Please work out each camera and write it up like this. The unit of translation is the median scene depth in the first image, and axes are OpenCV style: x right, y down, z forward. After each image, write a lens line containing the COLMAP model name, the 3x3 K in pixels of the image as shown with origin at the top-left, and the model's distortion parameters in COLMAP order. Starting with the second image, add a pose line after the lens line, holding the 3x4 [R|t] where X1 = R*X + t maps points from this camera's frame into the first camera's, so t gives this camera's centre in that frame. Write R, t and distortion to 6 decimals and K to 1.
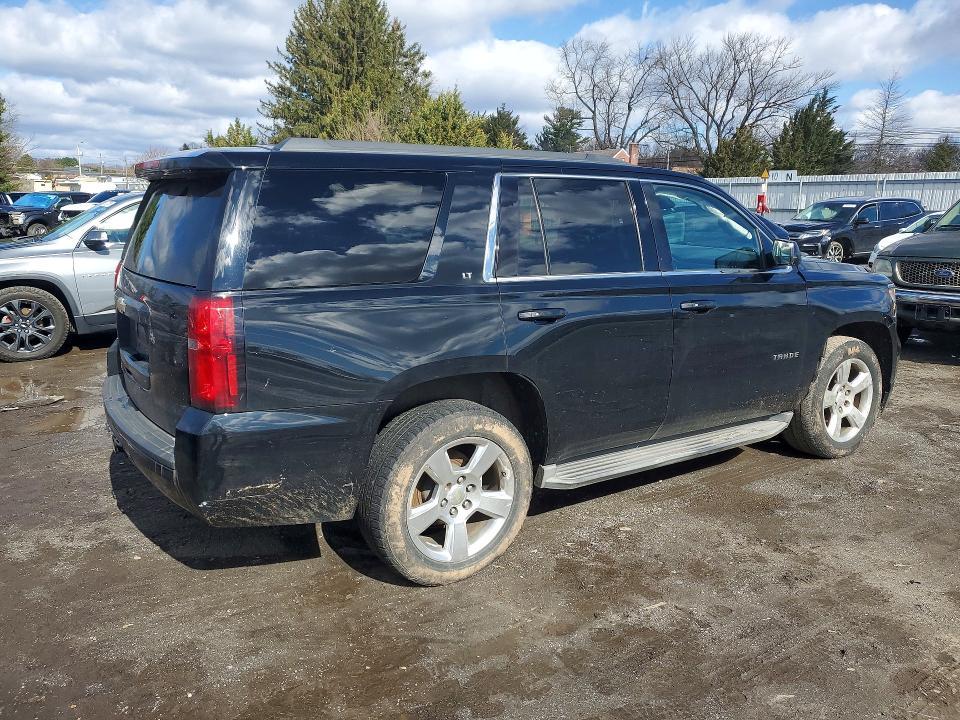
lens RADIAL K [[740.2, 0, 475.4], [0, 740.2, 362.4], [0, 0, 1]] dist [0.006802, 0.012832]
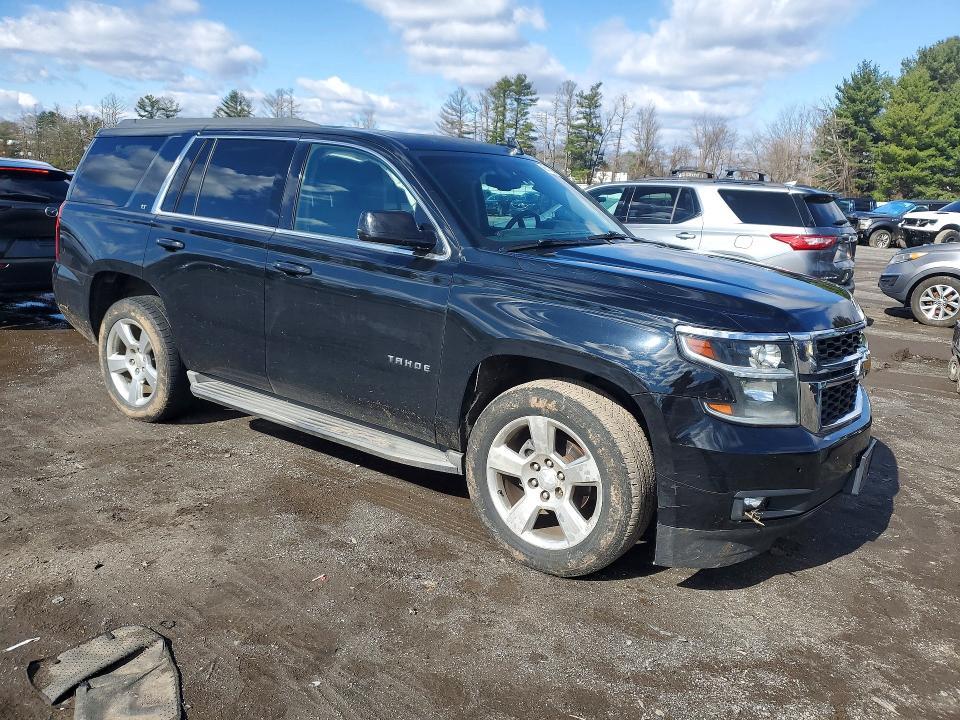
lens RADIAL K [[740.2, 0, 475.4], [0, 740.2, 362.4], [0, 0, 1]] dist [0.006802, 0.012832]
pose [[0.356994, 0.221720, -0.907411, 1.298456], [-0.239307, 0.960711, 0.140595, -0.152524], [0.902933, 0.166958, 0.396027, 0.867146]]
